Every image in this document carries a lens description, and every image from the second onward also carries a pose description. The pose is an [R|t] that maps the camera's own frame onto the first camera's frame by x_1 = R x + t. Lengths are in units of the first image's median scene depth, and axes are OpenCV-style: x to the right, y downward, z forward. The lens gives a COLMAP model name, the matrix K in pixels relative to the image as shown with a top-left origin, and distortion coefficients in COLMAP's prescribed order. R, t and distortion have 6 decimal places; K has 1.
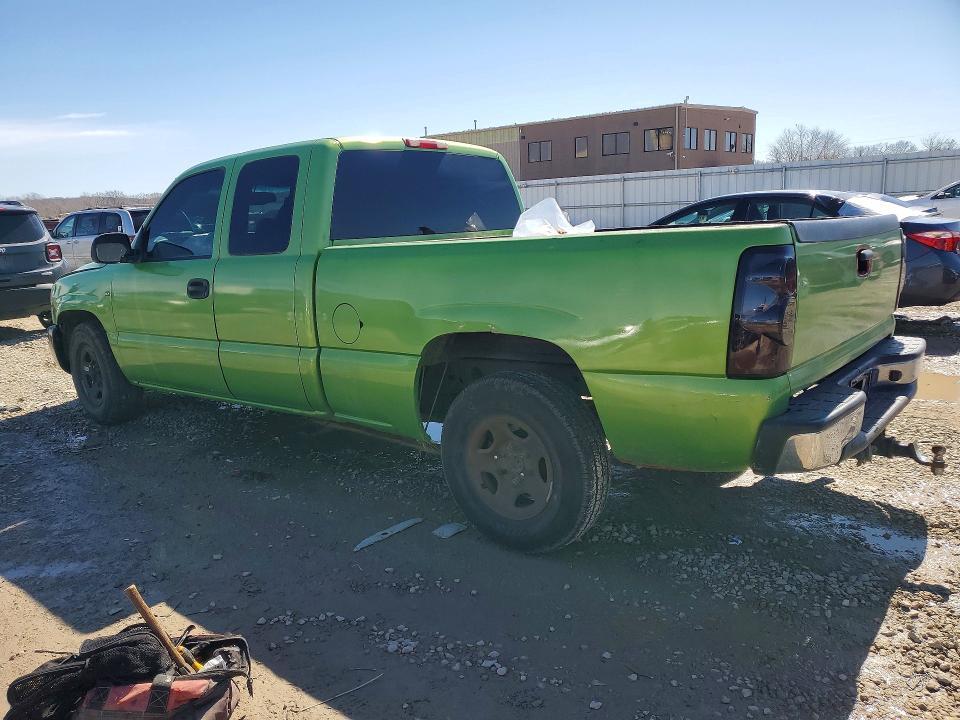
lens RADIAL K [[805.8, 0, 480.0], [0, 805.8, 360.0], [0, 0, 1]] dist [0.033065, 0.003903]
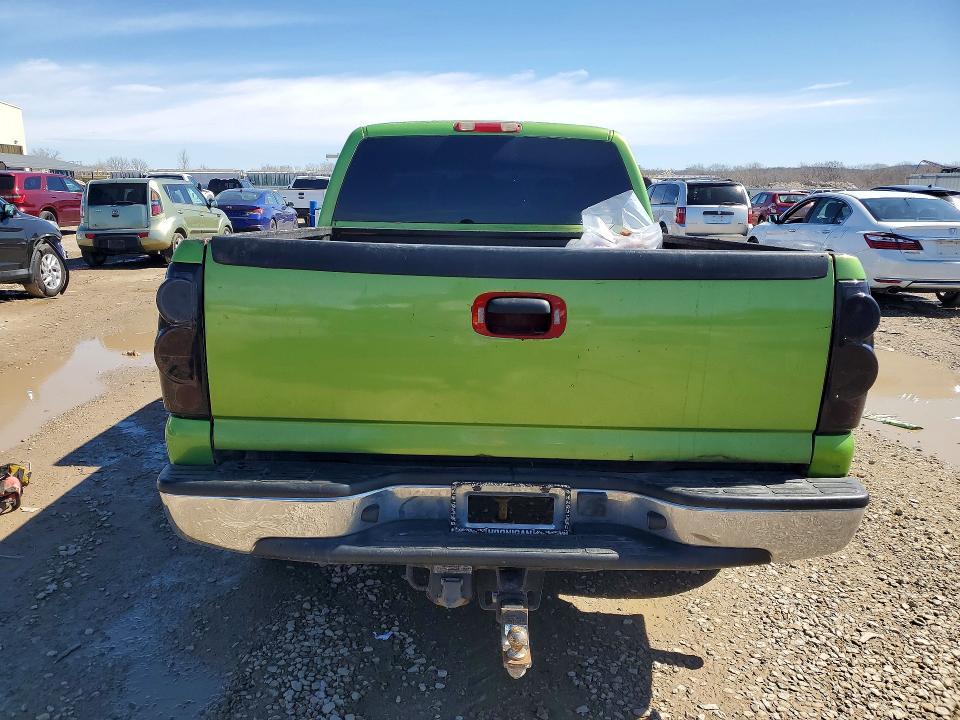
lens RADIAL K [[805.8, 0, 480.0], [0, 805.8, 360.0], [0, 0, 1]] dist [0.033065, 0.003903]
pose [[0.598521, 0.215317, -0.771629, 0.782128], [-0.186085, 0.974224, 0.127510, -0.135147], [0.779195, 0.067271, 0.623161, 0.467247]]
